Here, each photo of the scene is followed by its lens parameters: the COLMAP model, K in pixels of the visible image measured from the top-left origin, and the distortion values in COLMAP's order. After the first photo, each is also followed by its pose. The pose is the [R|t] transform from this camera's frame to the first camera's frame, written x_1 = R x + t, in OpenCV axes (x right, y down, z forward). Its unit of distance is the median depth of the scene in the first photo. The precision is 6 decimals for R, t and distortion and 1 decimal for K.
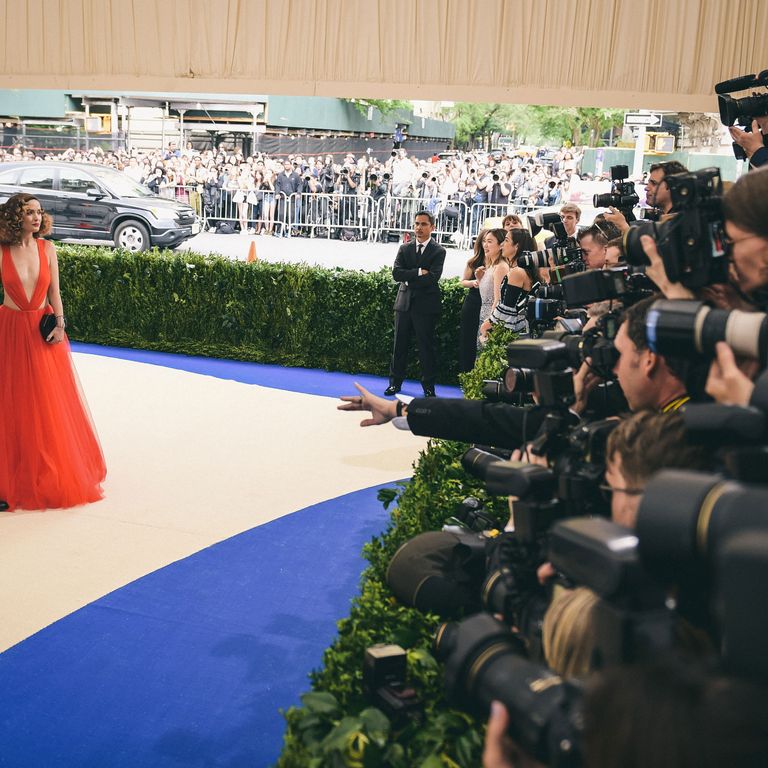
lens RADIAL K [[1256.6, 0, 389.3], [0, 1256.6, 383.4], [0, 0, 1]] dist [0.037436, 0.000000]
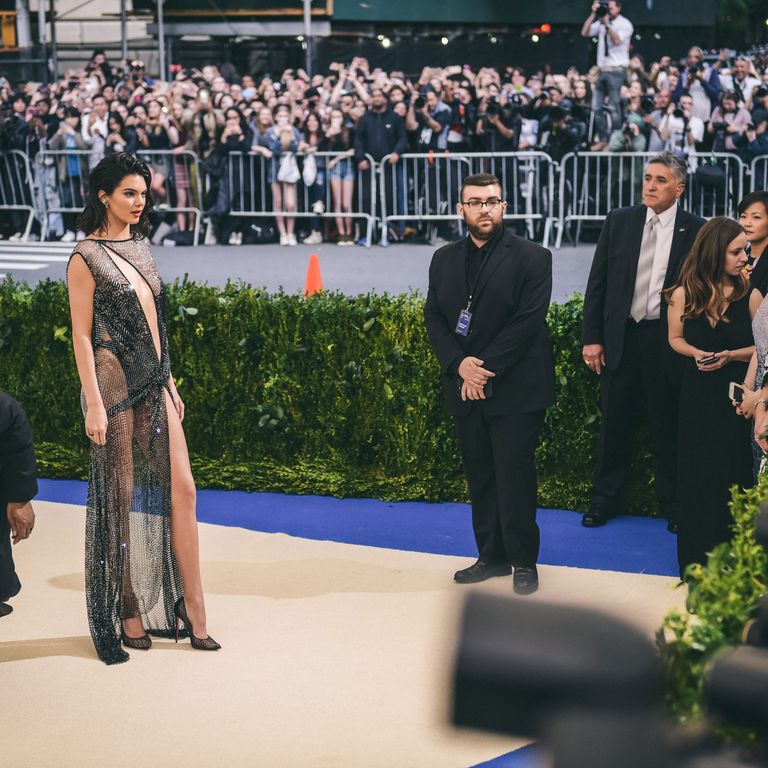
lens RADIAL K [[1538.0, 0, 411.0], [0, 1538.0, 406.2], [0, 0, 1]] dist [0.128983, 0.000000]
pose [[0.998155, -0.051054, 0.032852, -0.093211], [0.051760, 0.998439, -0.021010, -0.038259], [-0.031728, 0.022671, 0.999239, 0.387522]]
